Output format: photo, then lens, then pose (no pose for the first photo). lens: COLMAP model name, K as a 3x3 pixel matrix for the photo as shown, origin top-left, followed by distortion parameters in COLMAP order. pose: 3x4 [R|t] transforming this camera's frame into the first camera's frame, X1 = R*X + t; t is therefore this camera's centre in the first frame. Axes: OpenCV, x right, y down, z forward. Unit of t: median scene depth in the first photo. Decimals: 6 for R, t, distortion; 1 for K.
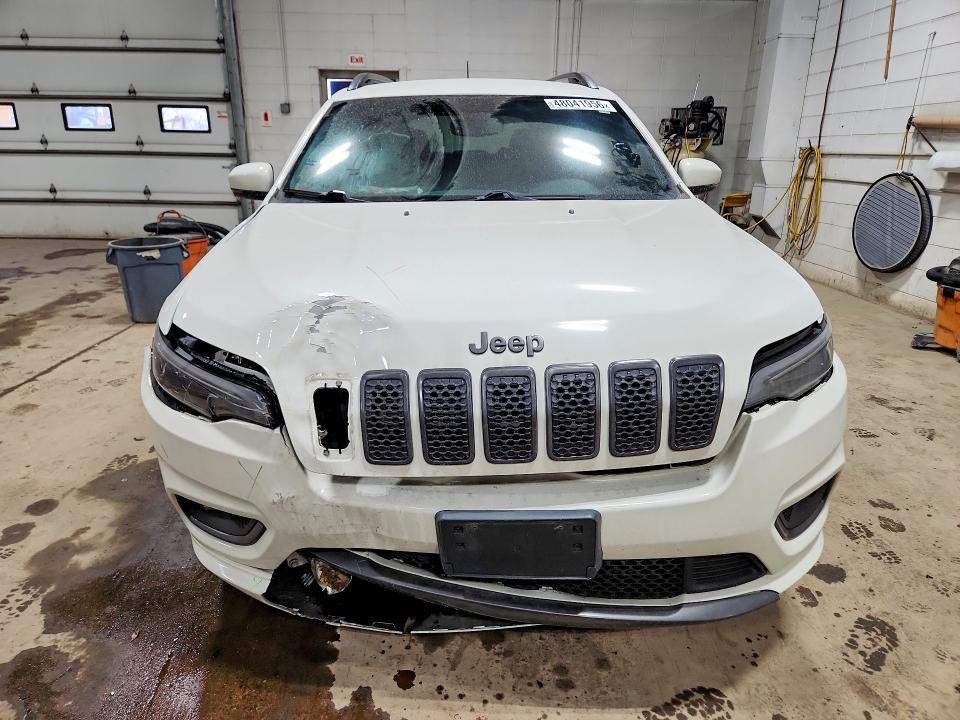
lens RADIAL K [[640.1, 0, 476.9], [0, 640.1, 361.3], [0, 0, 1]] dist [0.080469, -0.070922]
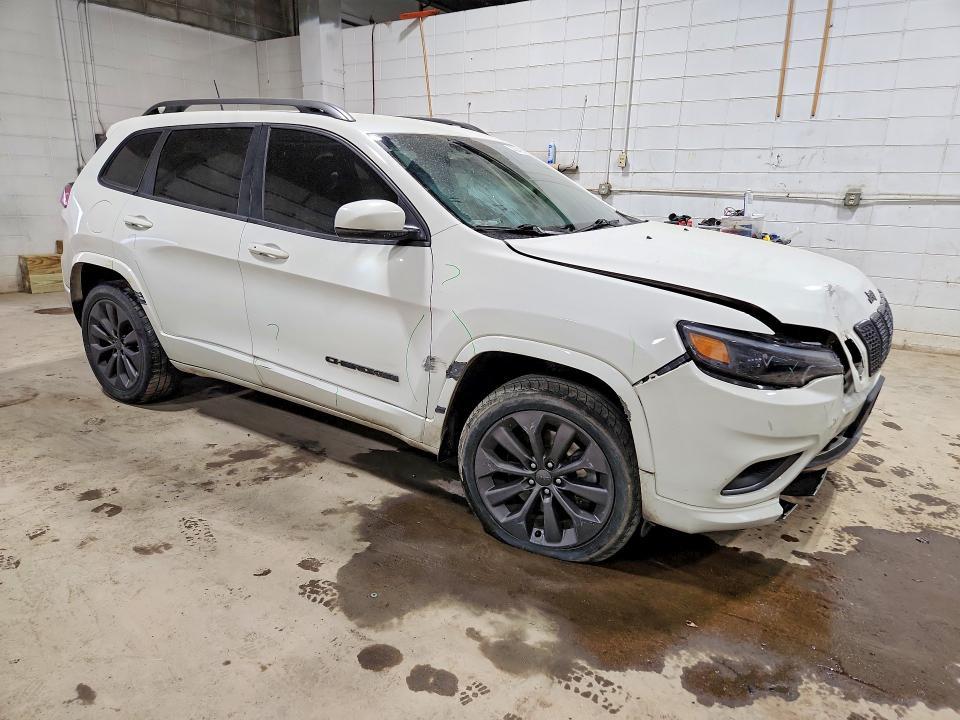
lens RADIAL K [[640.1, 0, 476.9], [0, 640.1, 361.3], [0, 0, 1]] dist [0.080469, -0.070922]
pose [[0.569784, -0.211153, 0.794204, -1.038891], [0.235181, 0.967904, 0.088608, -0.135749], [-0.787423, 0.136295, 0.601156, 0.384743]]
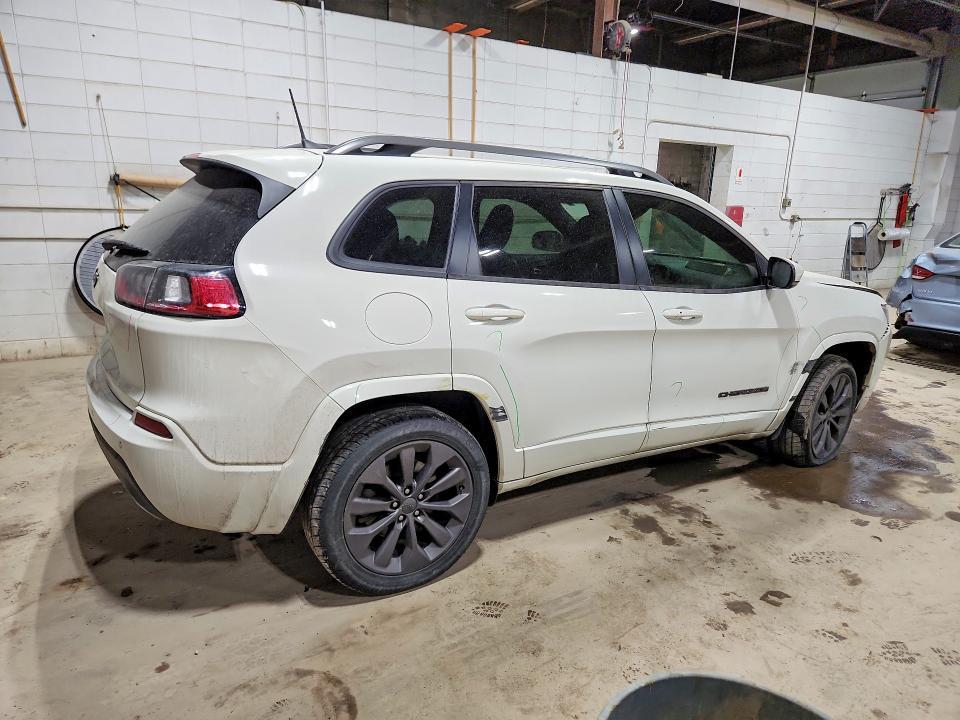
lens RADIAL K [[647.5, 0, 480.0], [0, 647.5, 360.0], [0, 0, 1]] dist [0.061198, -0.049964]
pose [[-0.504778, -0.234141, 0.830889, -1.122660], [0.234052, 0.889340, 0.392803, -0.752843], [-0.830914, 0.392749, -0.394118, 2.043409]]
